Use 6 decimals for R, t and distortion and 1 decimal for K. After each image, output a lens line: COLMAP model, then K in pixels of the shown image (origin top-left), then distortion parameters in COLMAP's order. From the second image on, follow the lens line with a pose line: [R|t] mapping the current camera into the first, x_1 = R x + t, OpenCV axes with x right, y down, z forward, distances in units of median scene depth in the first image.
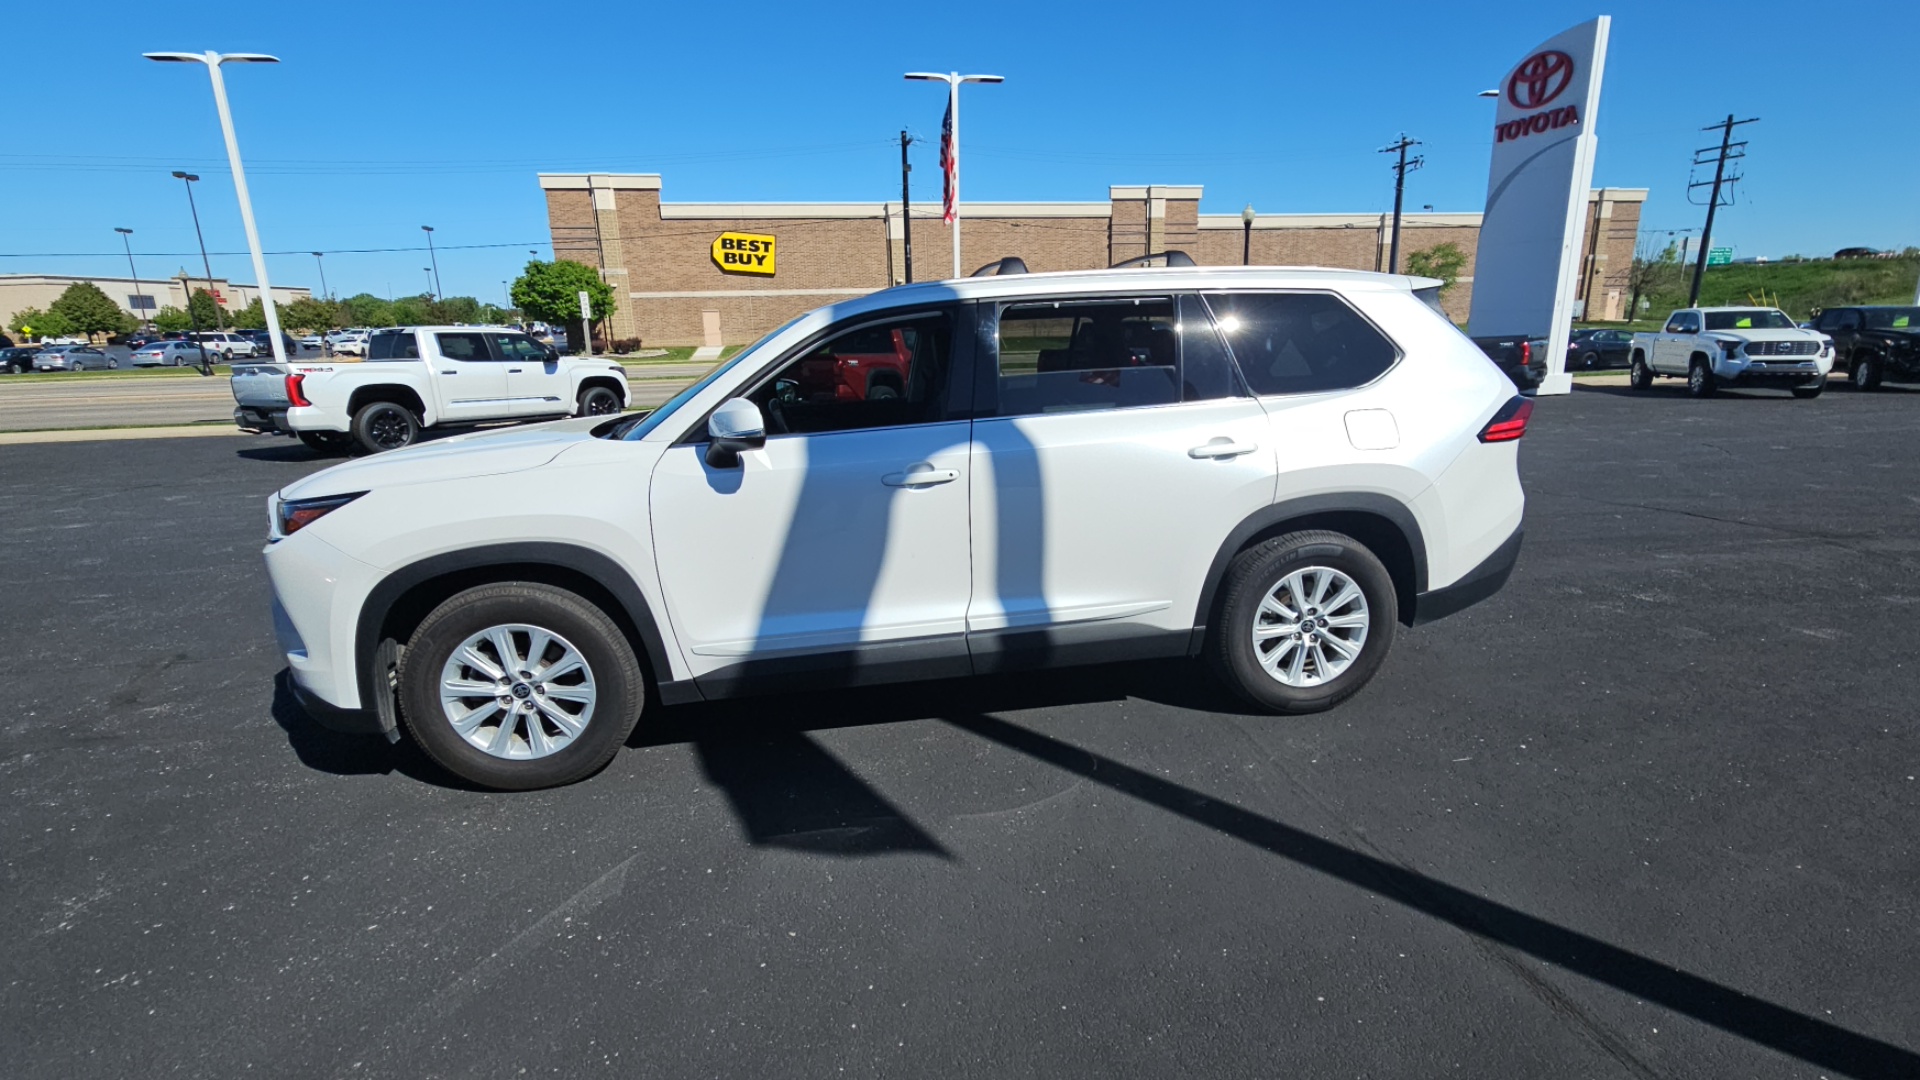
lens RADIAL K [[861.1, 0, 978.0], [0, 861.1, 548.4], [0, 0, 1]] dist [0.008121, -0.006291]
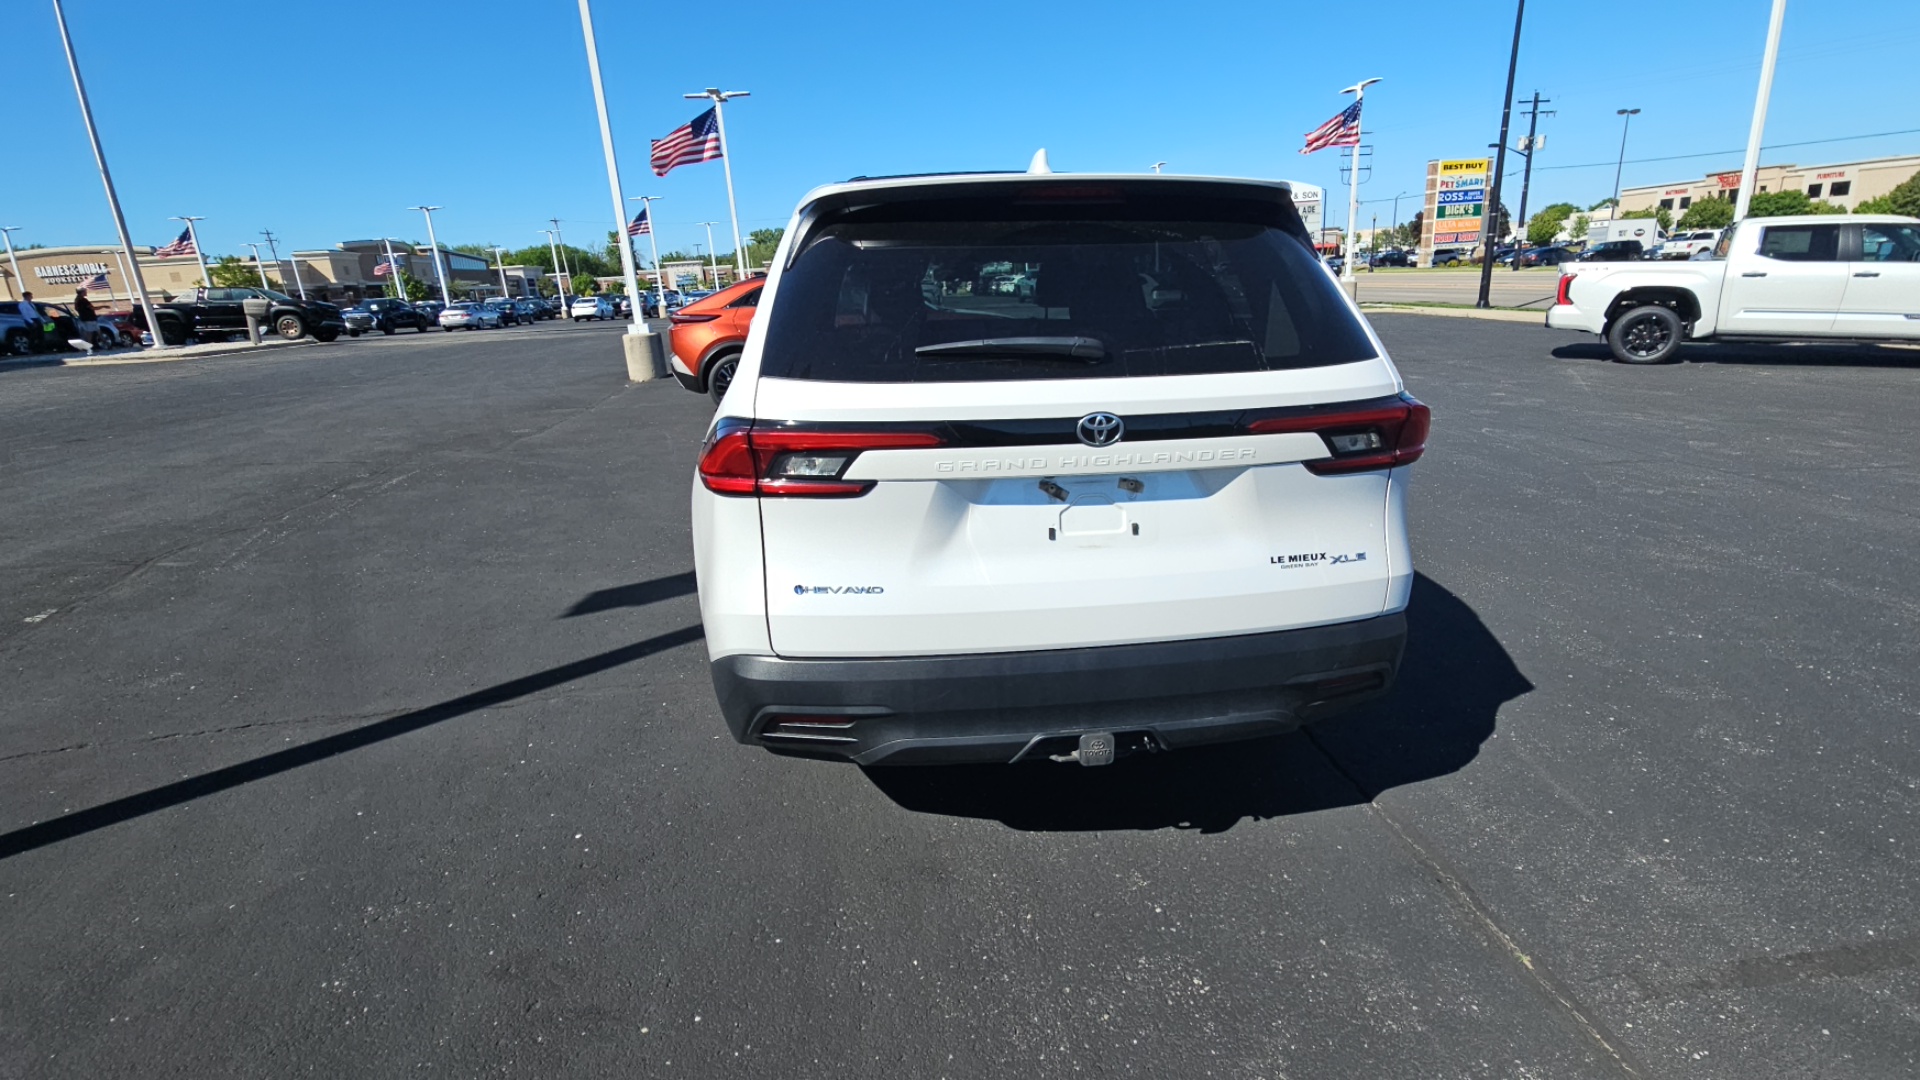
lens RADIAL K [[861.1, 0, 974.3], [0, 861.1, 540.8], [0, 0, 1]] dist [0.008121, -0.006291]
pose [[-0.053905, 0.318364, -0.946435, 0.238385], [-0.205128, 0.924068, 0.322523, -0.064243], [0.977250, 0.211526, 0.015493, 0.240897]]
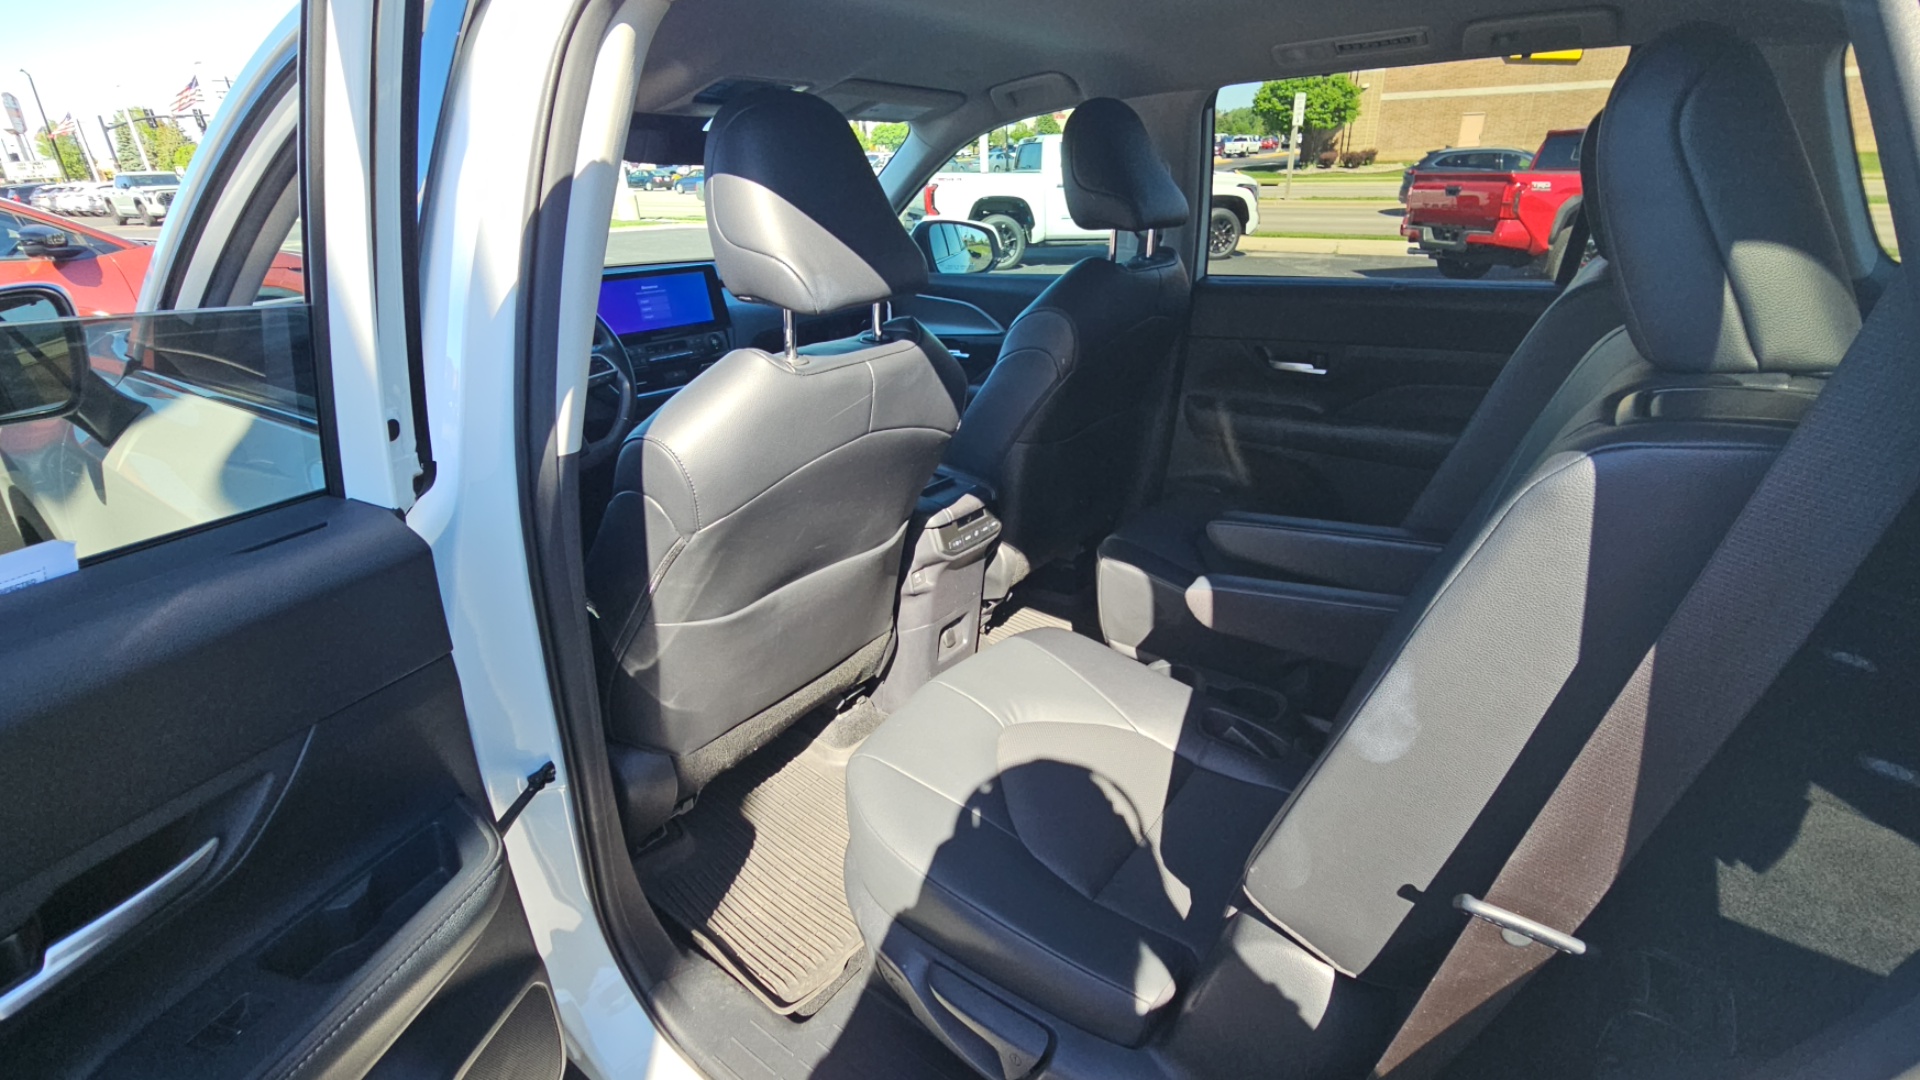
lens RADIAL K [[861.1, 0, 980.1], [0, 861.1, 544.2], [0, 0, 1]] dist [0.008121, -0.006291]
pose [[0.699107, 0.297447, -0.650211, 0.054448], [-0.169906, 0.952426, 0.253016, -0.040112], [0.694537, -0.066411, 0.716385, 0.171708]]
